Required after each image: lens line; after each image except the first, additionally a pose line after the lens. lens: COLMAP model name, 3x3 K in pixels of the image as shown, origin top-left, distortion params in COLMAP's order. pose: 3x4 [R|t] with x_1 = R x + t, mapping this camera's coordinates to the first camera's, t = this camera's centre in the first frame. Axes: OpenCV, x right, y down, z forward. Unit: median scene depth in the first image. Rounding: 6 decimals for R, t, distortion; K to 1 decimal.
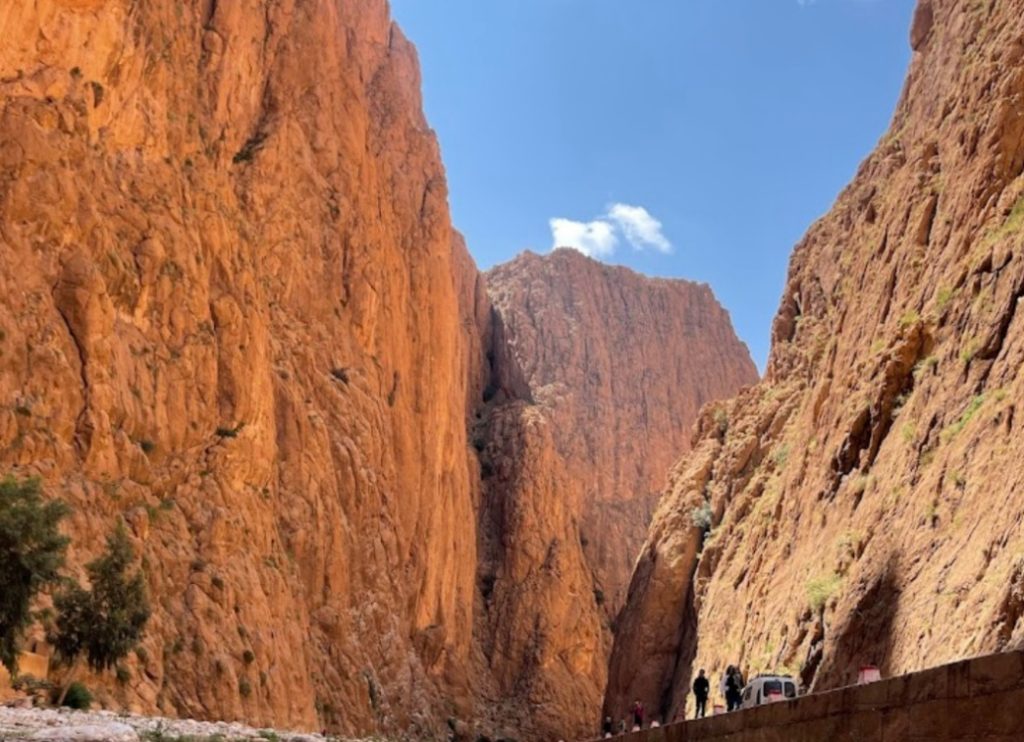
lens RADIAL K [[1236.8, 0, 512.0], [0, 1236.8, 371.0], [0, 0, 1]] dist [0.017731, -0.007351]
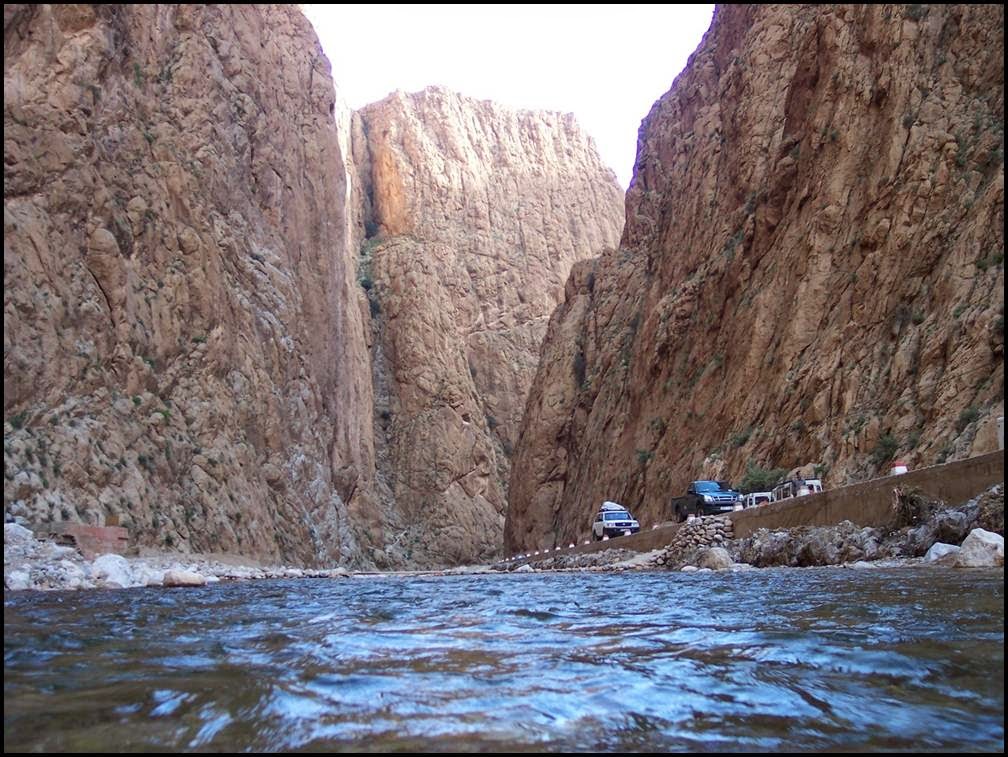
lens RADIAL K [[626.7, 0, 504.0], [0, 626.7, 378.5], [0, 0, 1]] dist [-0.085476, 0.054570]
pose [[0.995638, -0.065991, 0.065958, 0.043568], [0.065973, 0.997818, 0.002460, 0.130421], [-0.065976, 0.001903, 0.997819, 0.420873]]
